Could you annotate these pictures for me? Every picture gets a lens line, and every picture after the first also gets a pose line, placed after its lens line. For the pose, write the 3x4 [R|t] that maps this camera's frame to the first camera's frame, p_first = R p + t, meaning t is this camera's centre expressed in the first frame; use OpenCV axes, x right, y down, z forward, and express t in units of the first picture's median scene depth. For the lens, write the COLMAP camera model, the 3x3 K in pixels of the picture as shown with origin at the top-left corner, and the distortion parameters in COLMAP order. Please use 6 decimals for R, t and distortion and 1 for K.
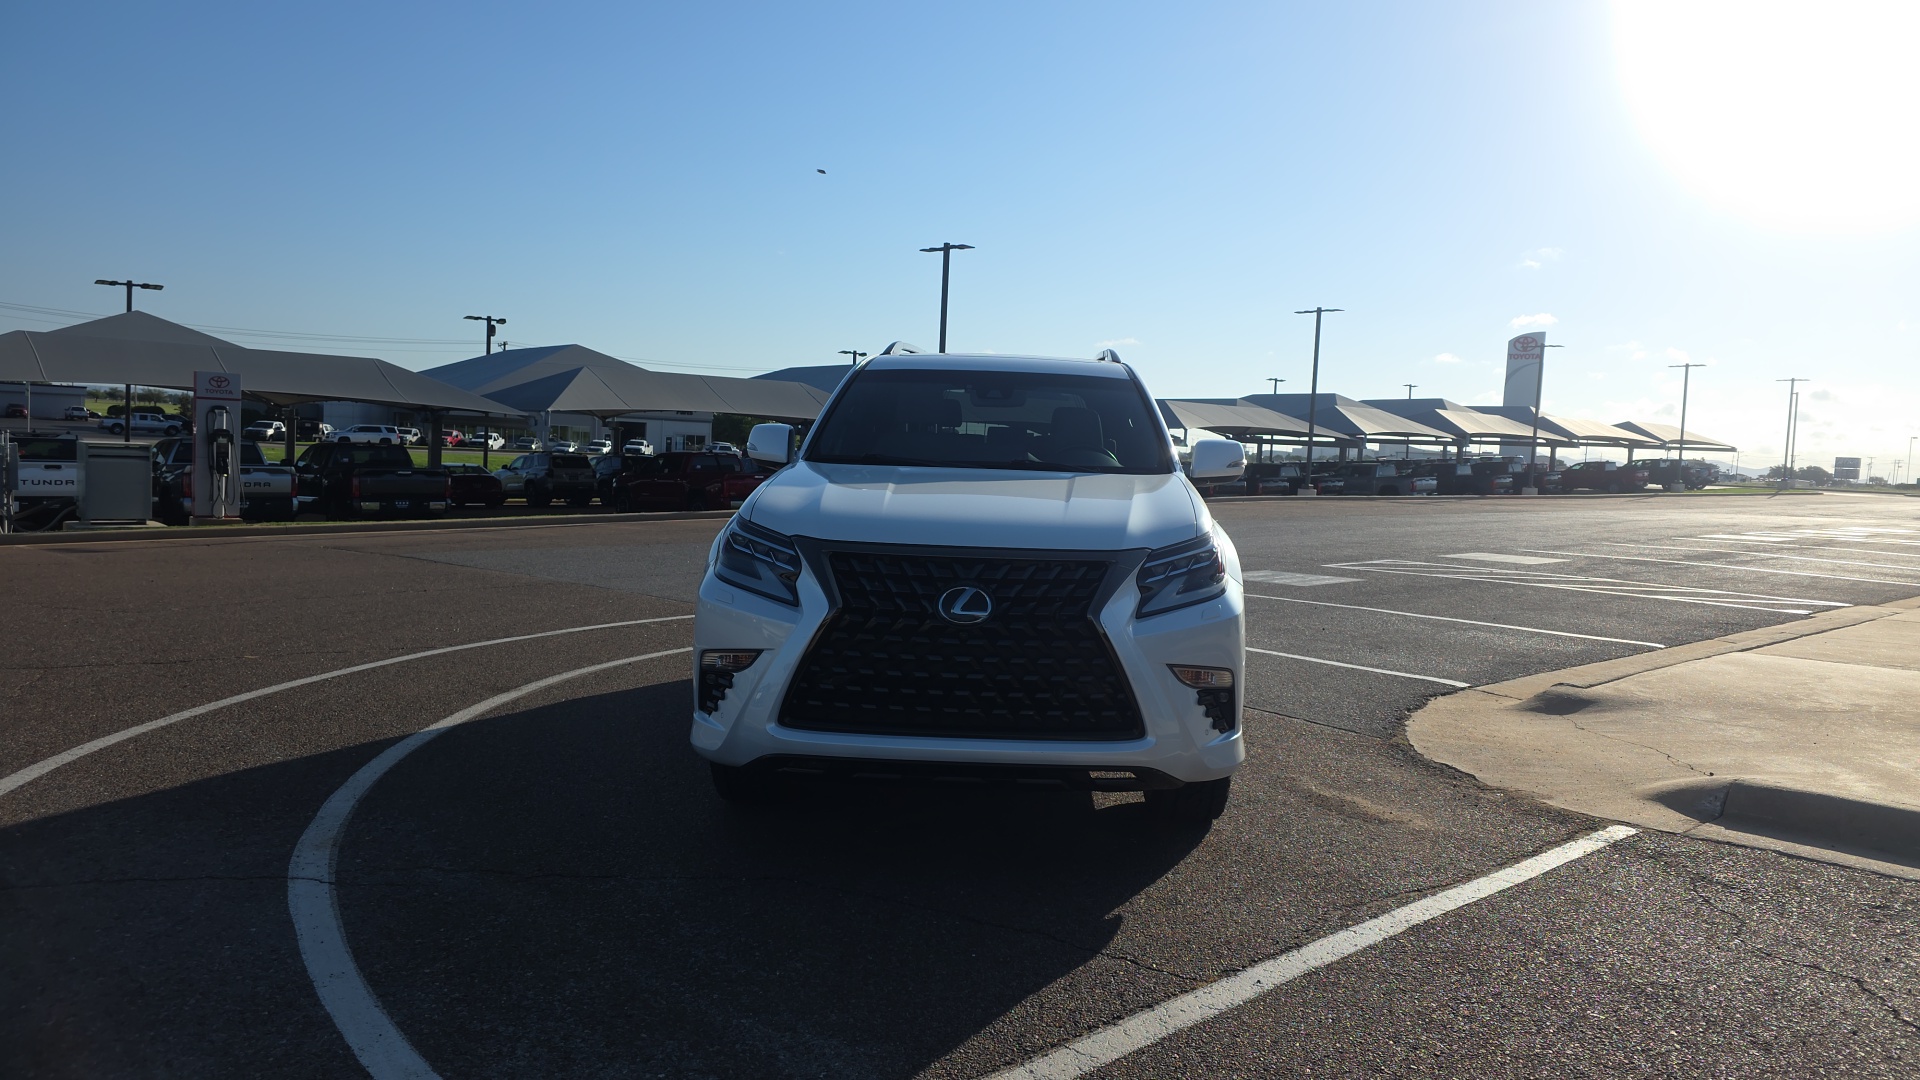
lens RADIAL K [[1298.7, 0, 1001.2], [0, 1298.7, 510.5], [0, 0, 1]] dist [0.054077, -0.055107]
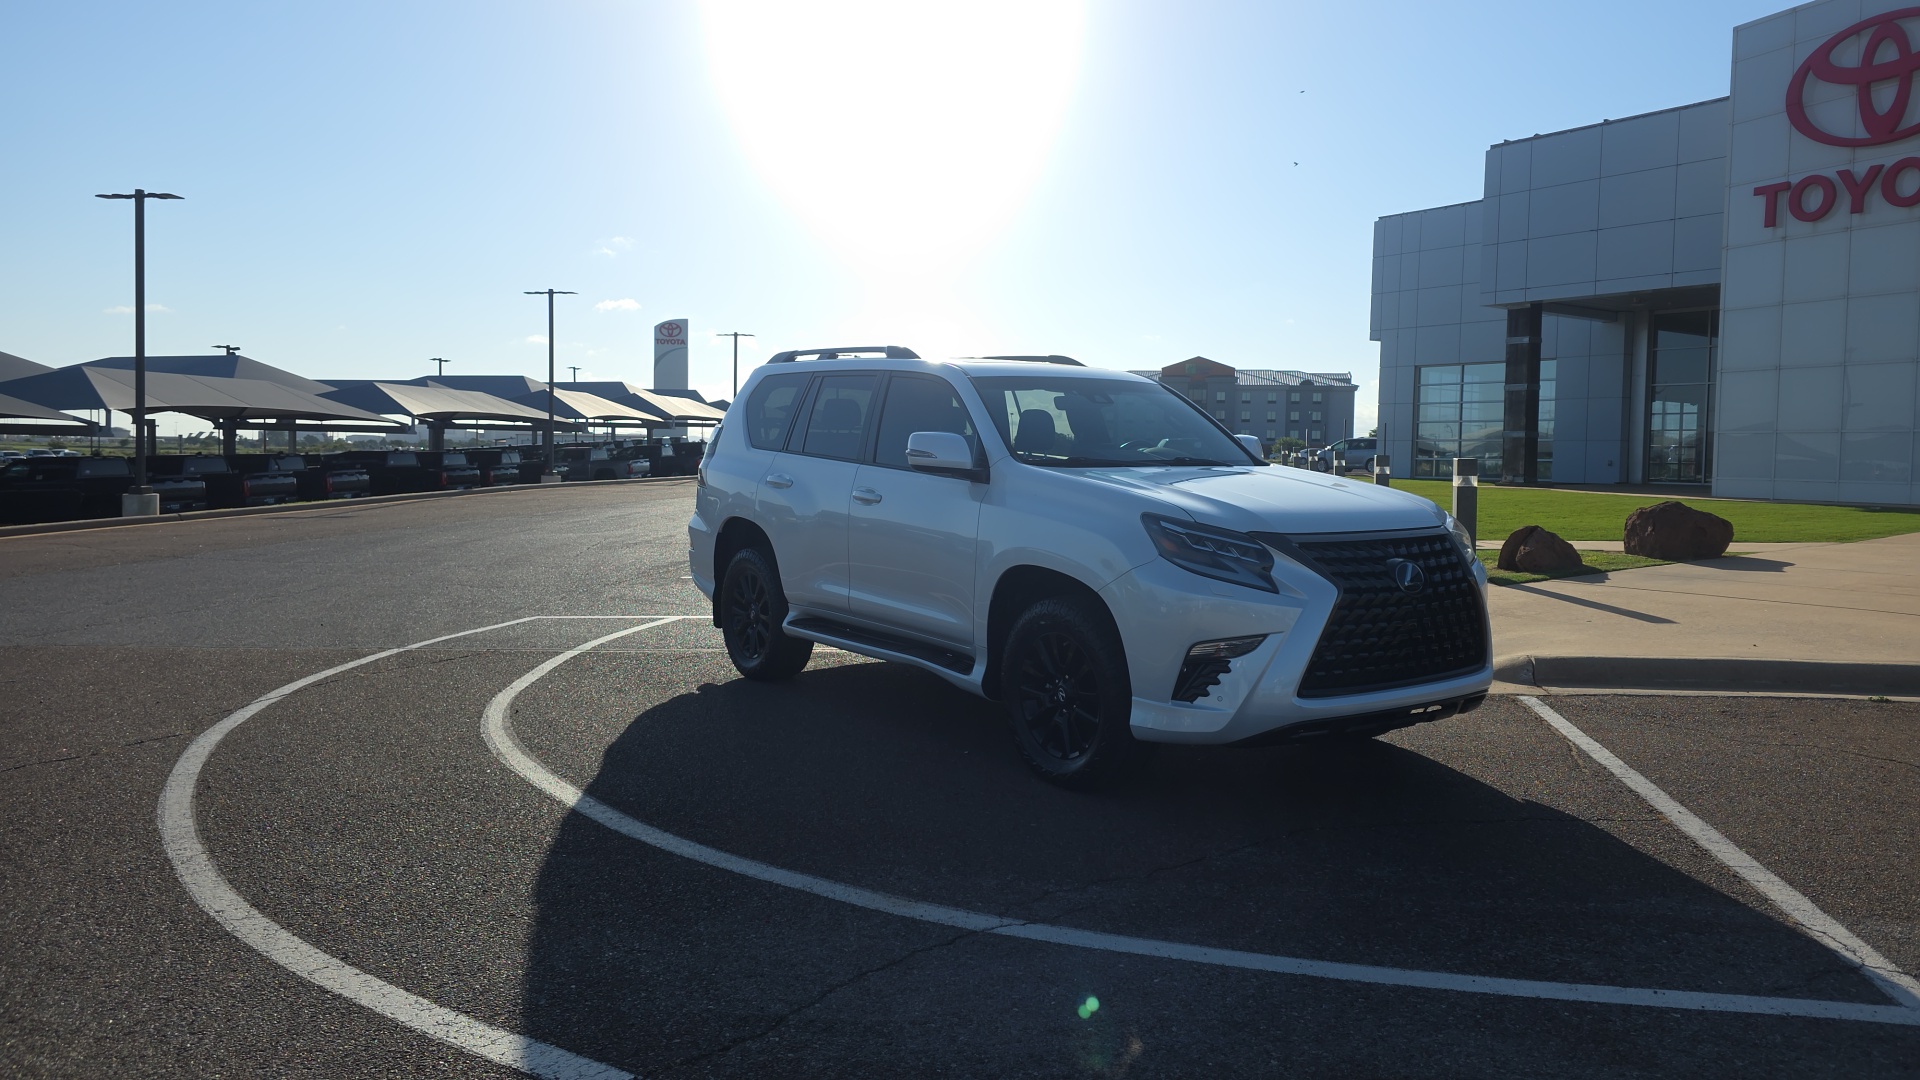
lens RADIAL K [[1298.7, 0, 985.9], [0, 1298.7, 526.0], [0, 0, 1]] dist [0.054077, -0.055107]
pose [[0.792789, -0.065973, 0.605915, -0.972756], [0.050244, 0.997815, 0.042903, -0.043603], [-0.607422, -0.003570, 0.794371, 0.232706]]
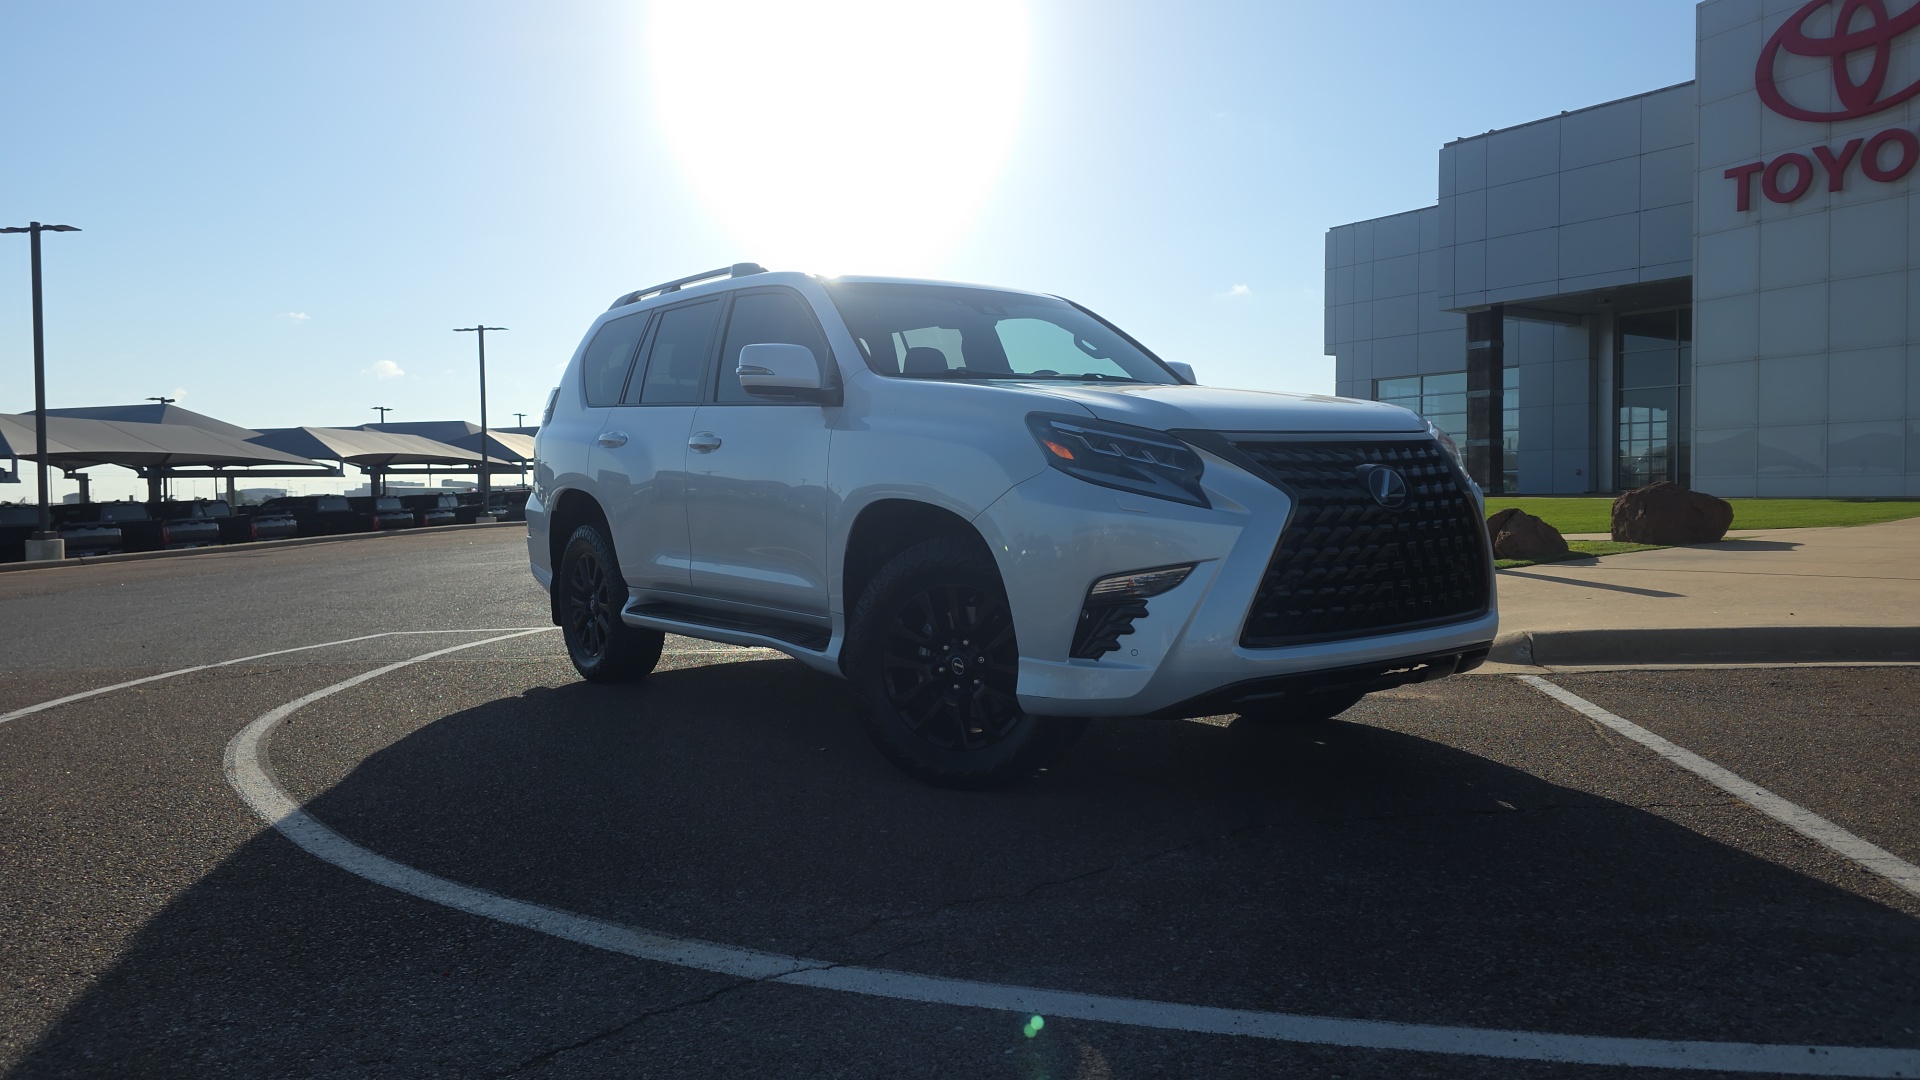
lens RADIAL K [[1298.7, 0, 942.7], [0, 1298.7, 552.2], [0, 0, 1]] dist [0.054077, -0.055107]
pose [[0.792425, -0.077788, 0.604989, -0.746416], [0.075556, 0.996714, 0.029190, 0.059727], [-0.605271, 0.022579, 0.795699, 0.405439]]
